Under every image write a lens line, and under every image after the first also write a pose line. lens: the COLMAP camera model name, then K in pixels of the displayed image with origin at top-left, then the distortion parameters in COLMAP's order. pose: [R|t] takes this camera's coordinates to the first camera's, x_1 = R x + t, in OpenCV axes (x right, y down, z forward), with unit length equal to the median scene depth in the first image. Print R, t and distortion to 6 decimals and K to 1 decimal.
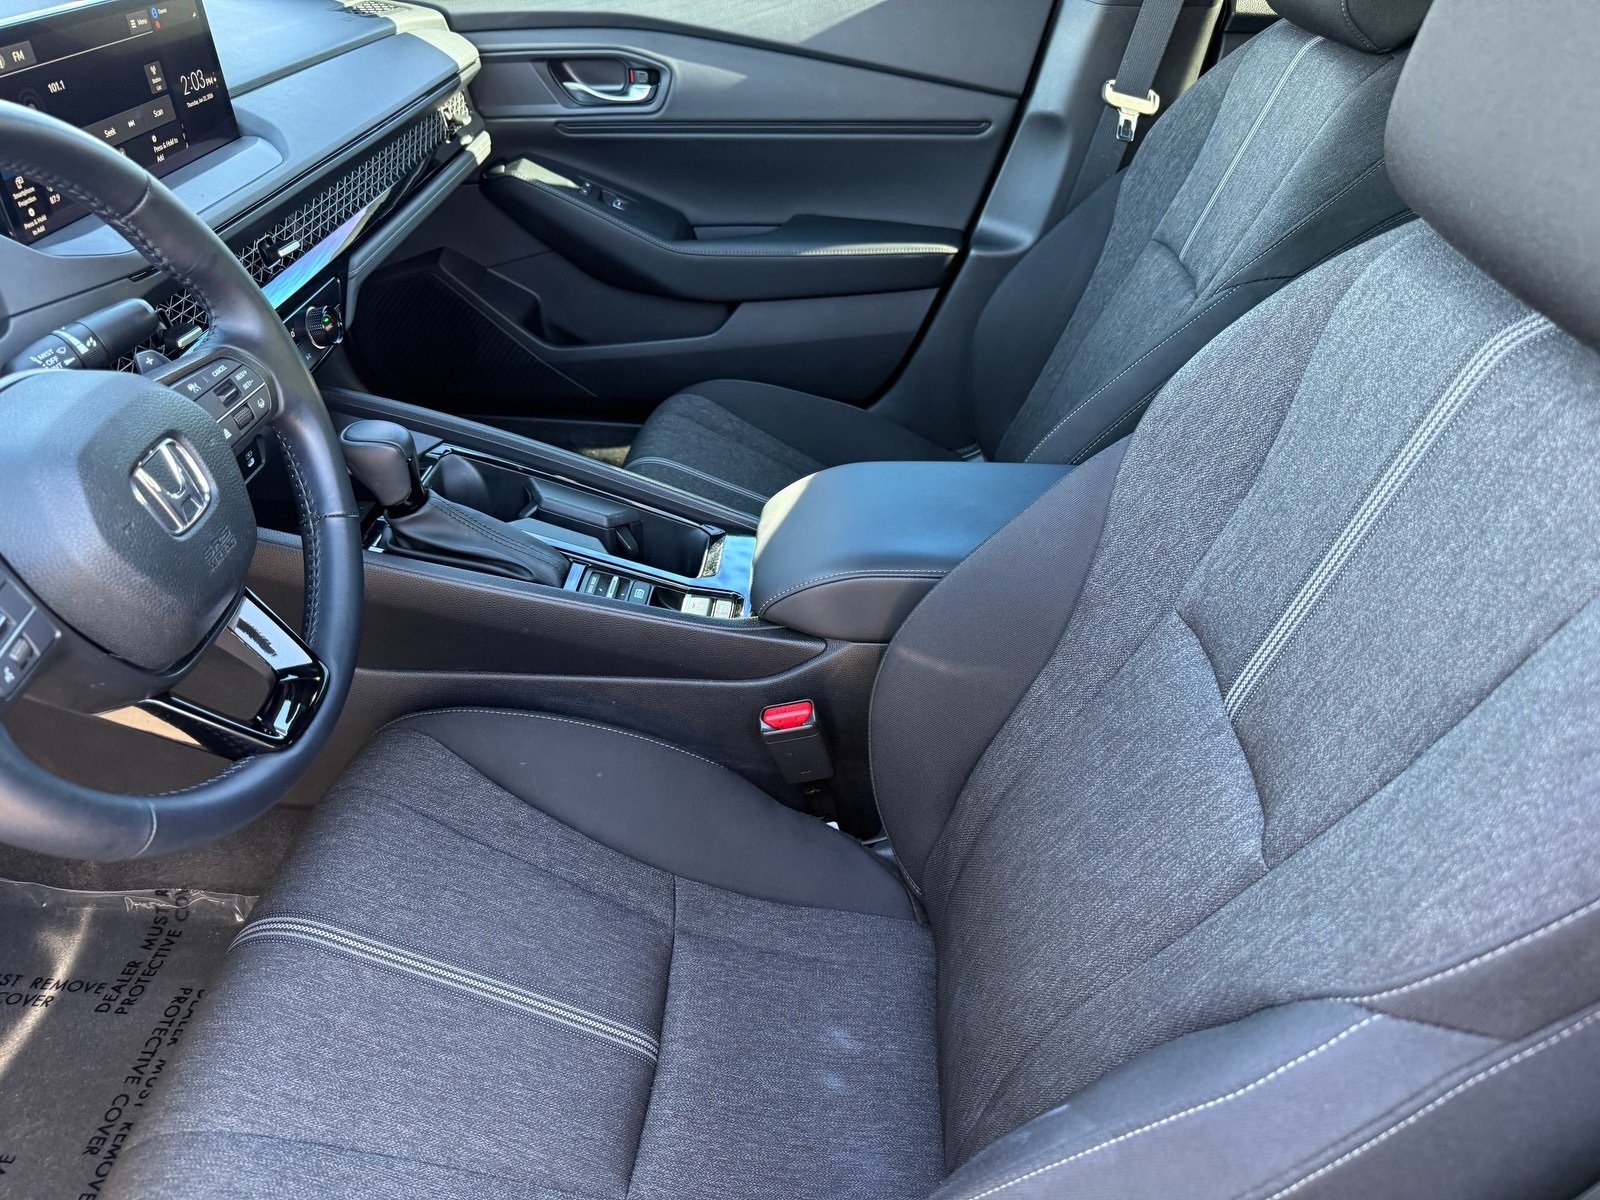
lens RADIAL K [[1133.0, 0, 796.1], [0, 1133.0, 605.3], [0, 0, 1]] dist [0.033335, -0.048455]
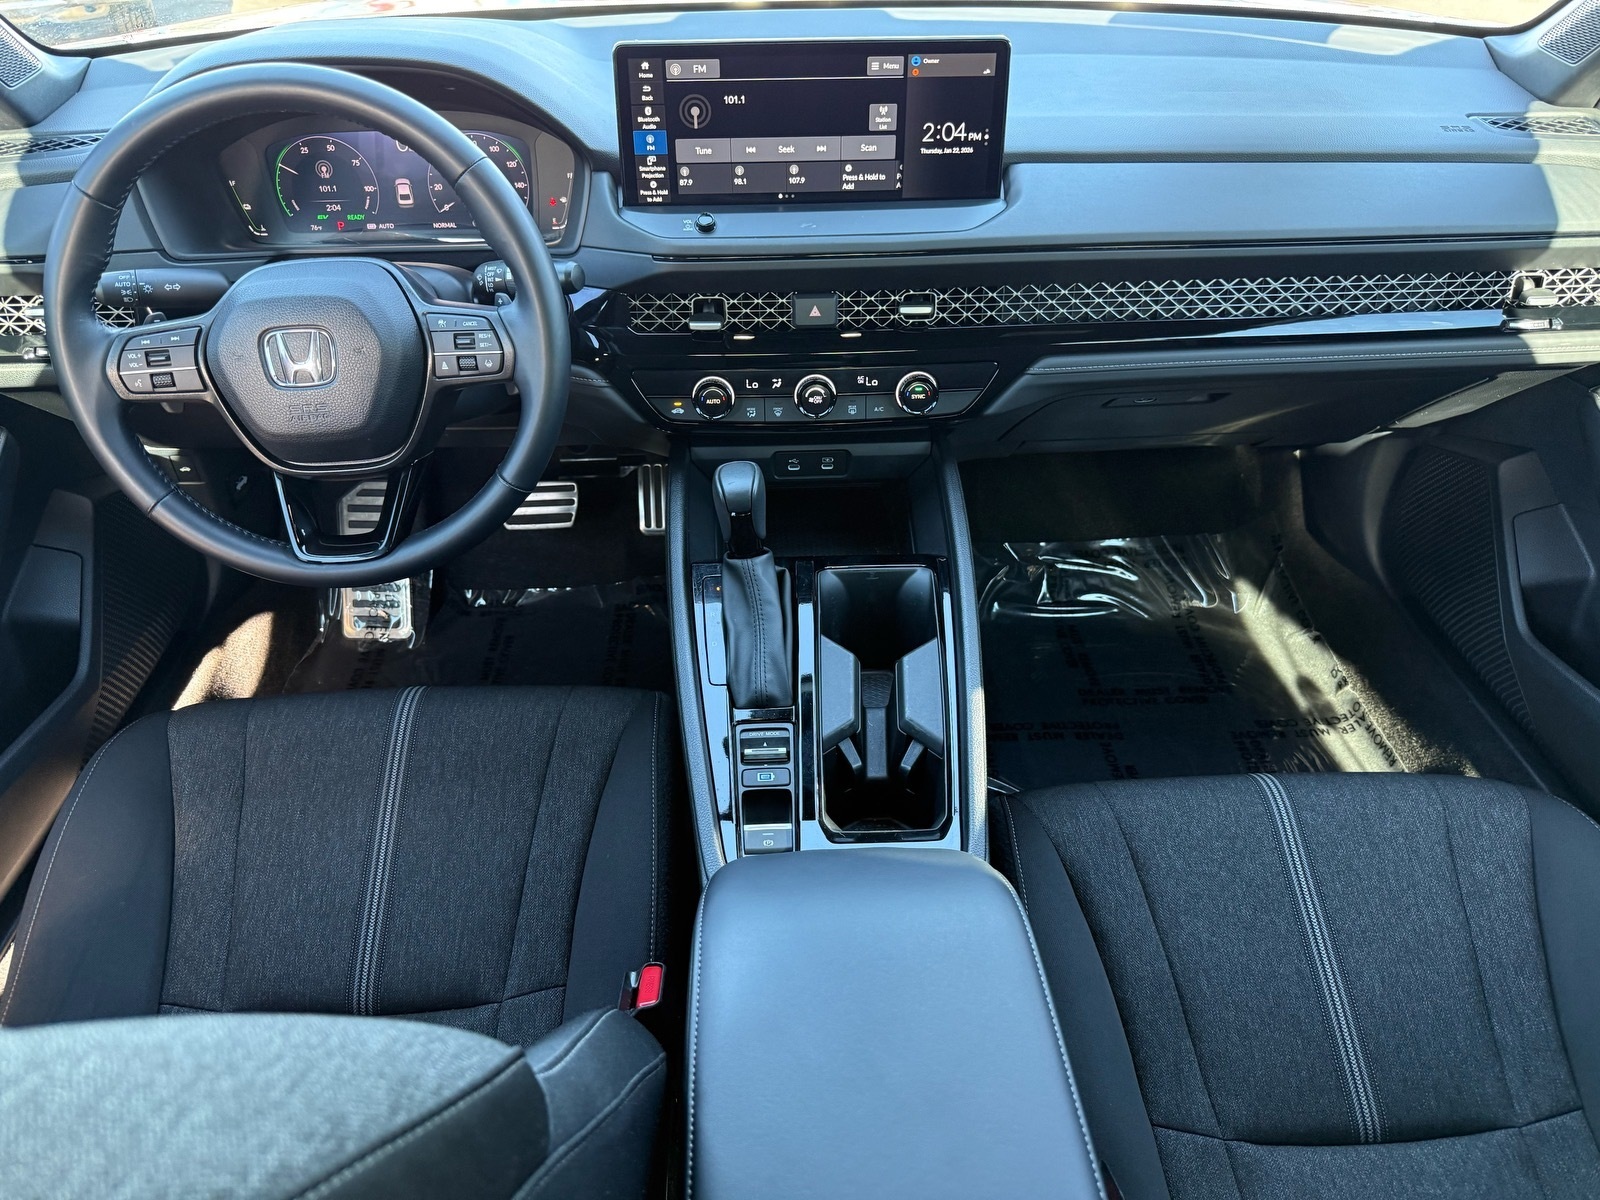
lens RADIAL K [[1142.3, 0, 786.4], [0, 1142.3, 605.7], [0, 0, 1]] dist [0.042009, -0.076346]
pose [[0.095409, 0.555337, -0.826134, 0.556950], [-0.556448, 0.717898, 0.418316, -0.526262], [0.825386, 0.419790, 0.377510, 0.701303]]
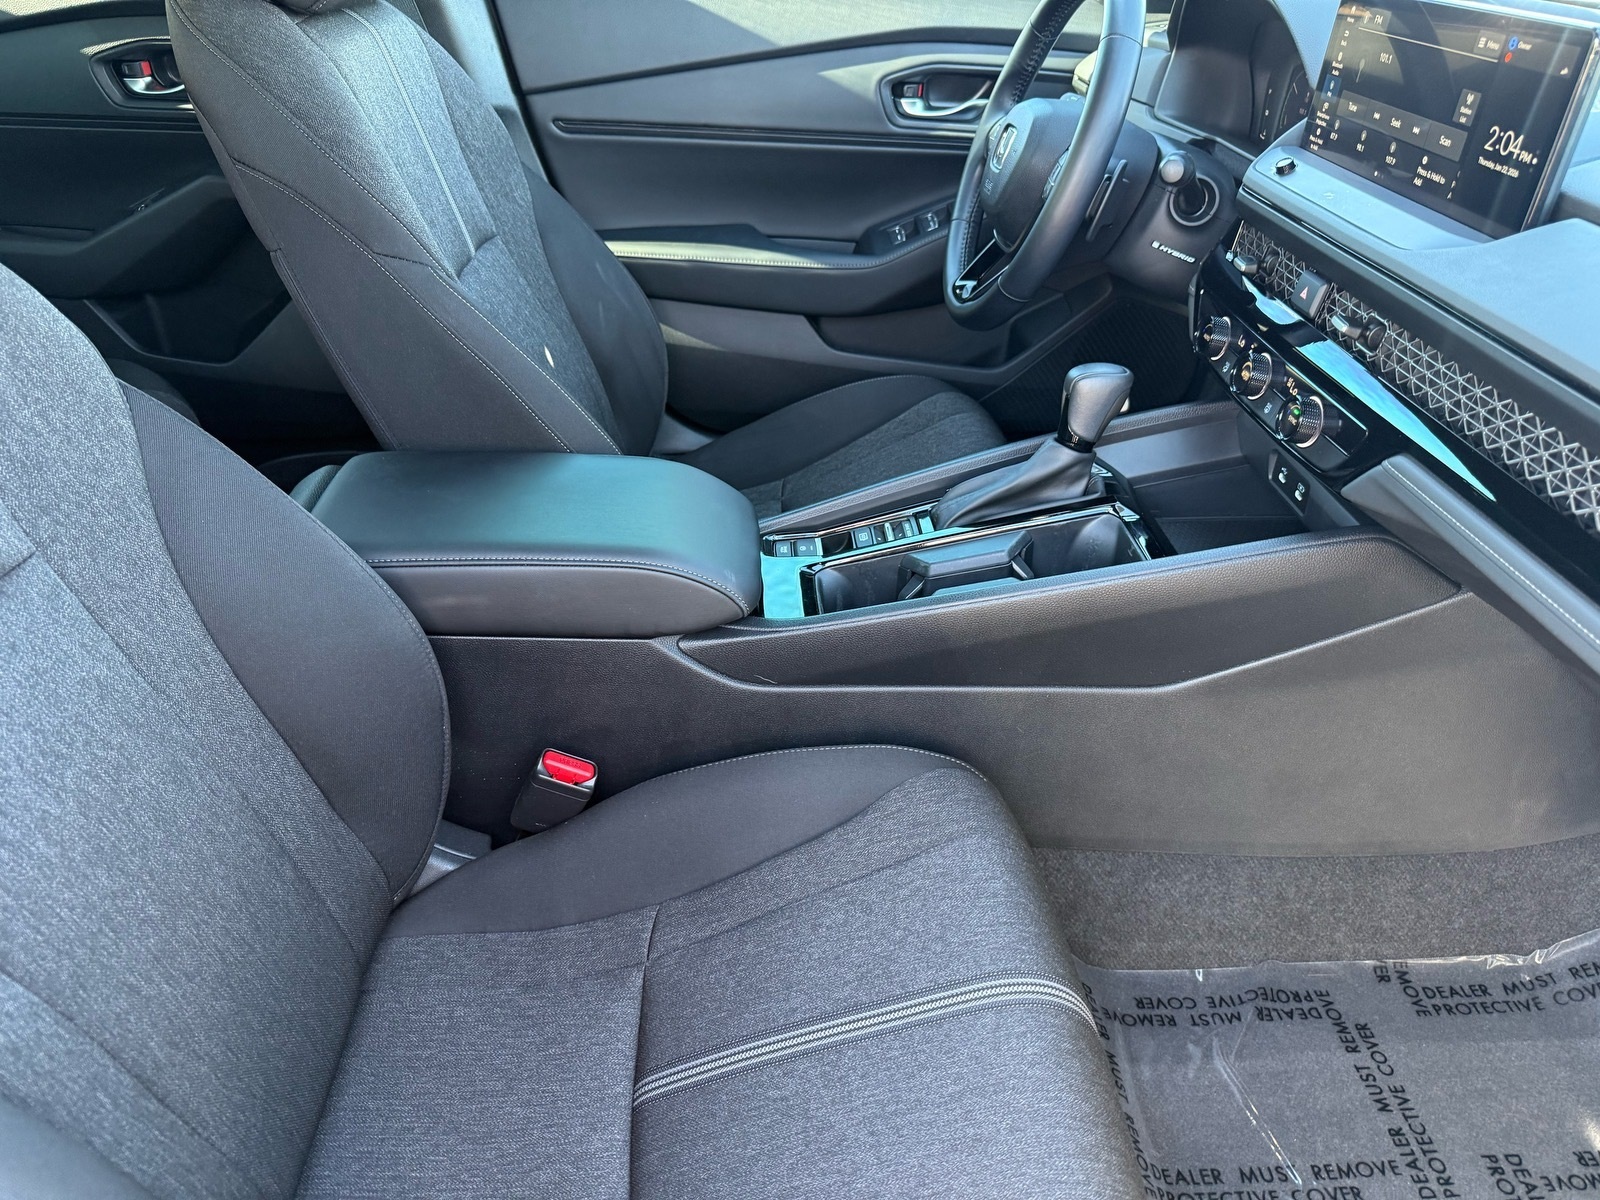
lens RADIAL K [[1182.0, 0, 772.1], [0, 1182.0, 600.8], [0, 0, 1]] dist [-0.000766, 0.002639]
pose [[-0.994005, 0.019206, -0.107630, 0.065443], [-0.090802, 0.403298, 0.910552, -1.066369], [0.060895, 0.914867, -0.399137, 1.643452]]
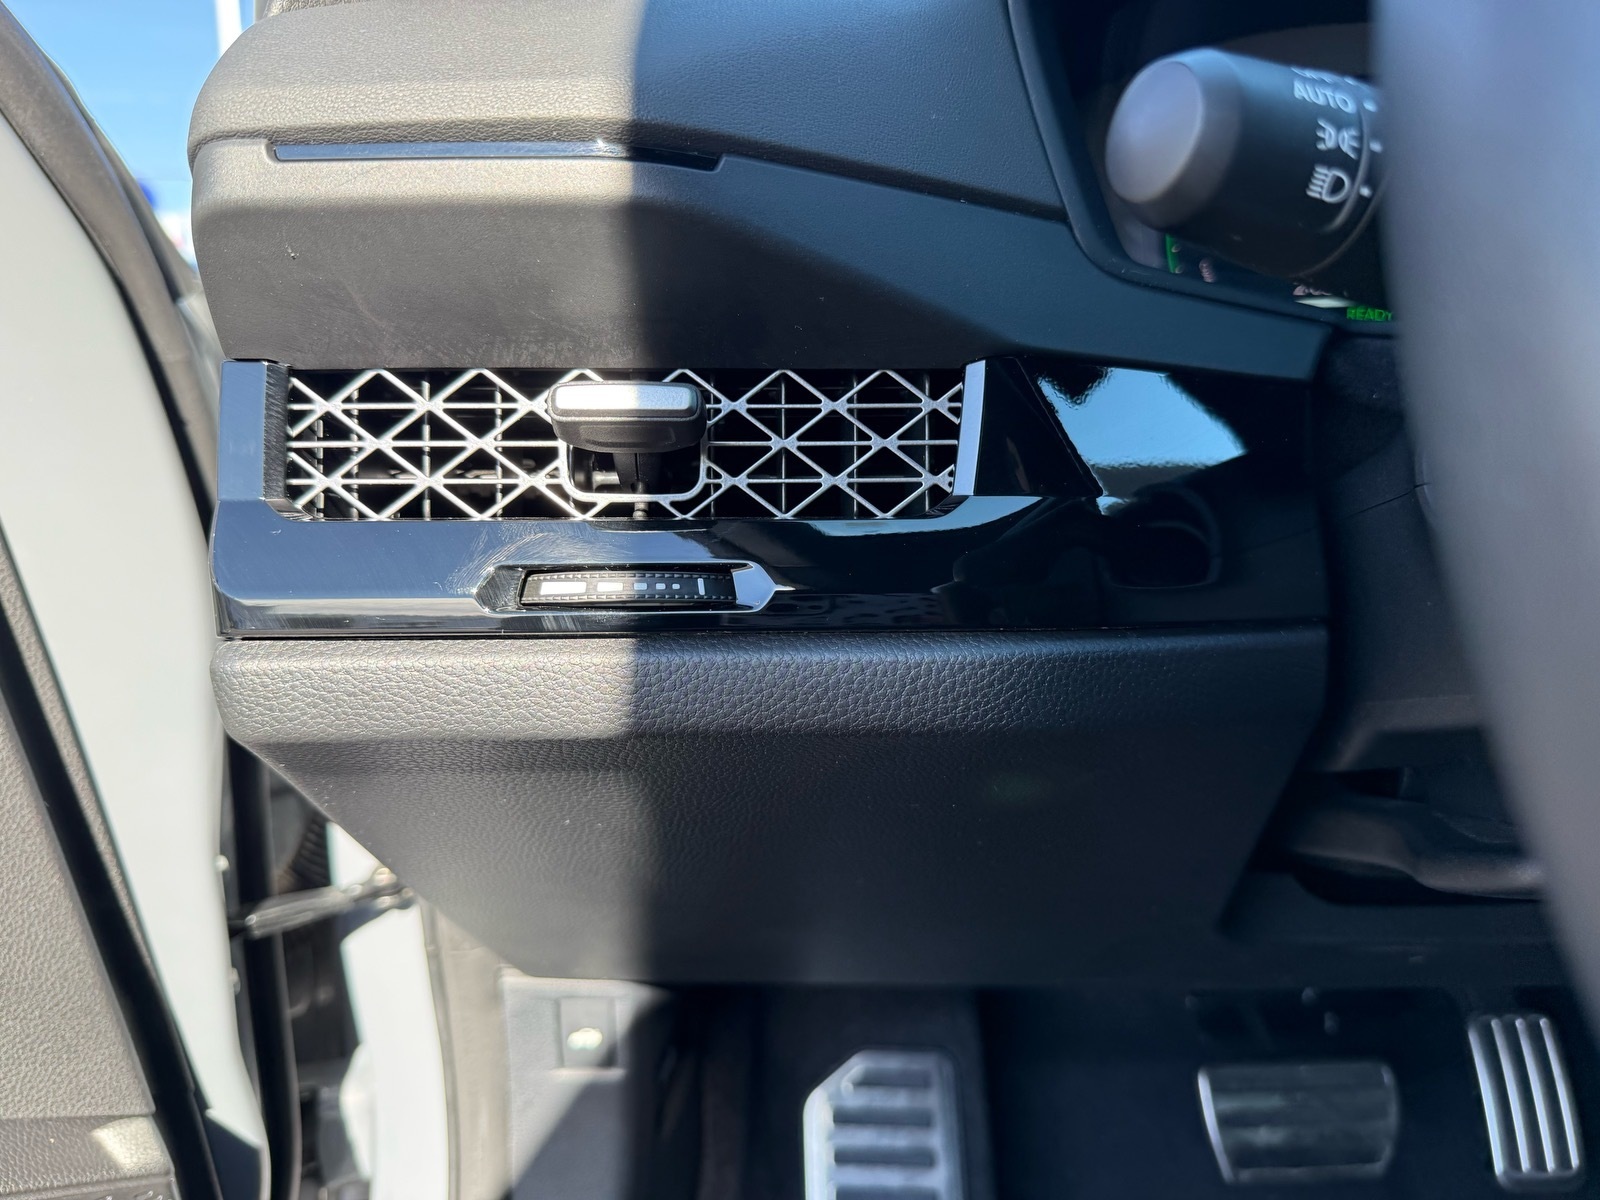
lens RADIAL K [[1191.0, 0, 830.0], [0, 1191.0, 591.1], [0, 0, 1]] dist [-0.034636, 0.000886]
pose [[0.061251, 0.158734, -0.985420, -0.295978], [-0.560834, 0.822159, 0.097576, 0.098039], [0.825660, 0.546680, 0.139381, 0.438387]]
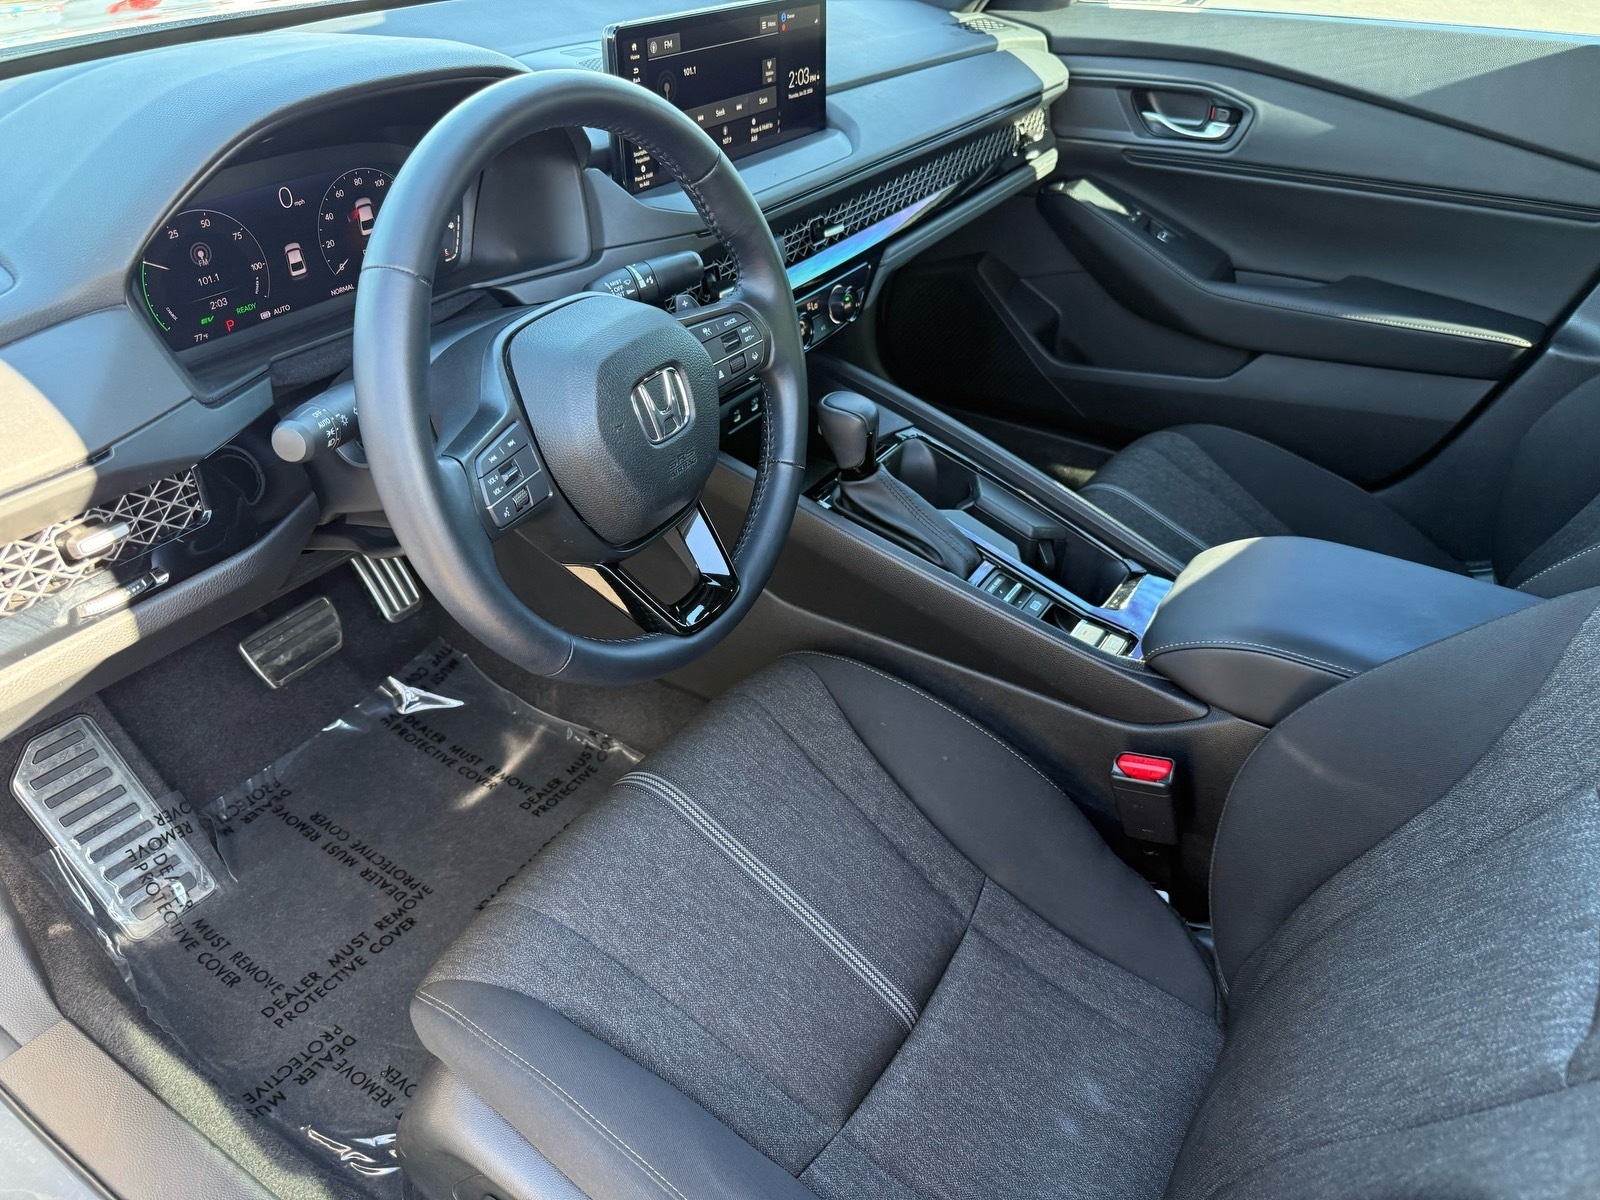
lens RADIAL K [[1119.9, 0, 789.9], [0, 1119.9, 605.8], [0, 0, 1]] dist [0.120376, -0.248484]
pose [[0.873963, 0.280882, -0.396602, 0.077976], [-0.285292, 0.957176, 0.049215, 0.003502], [0.393442, 0.070136, 0.916670, -0.033067]]
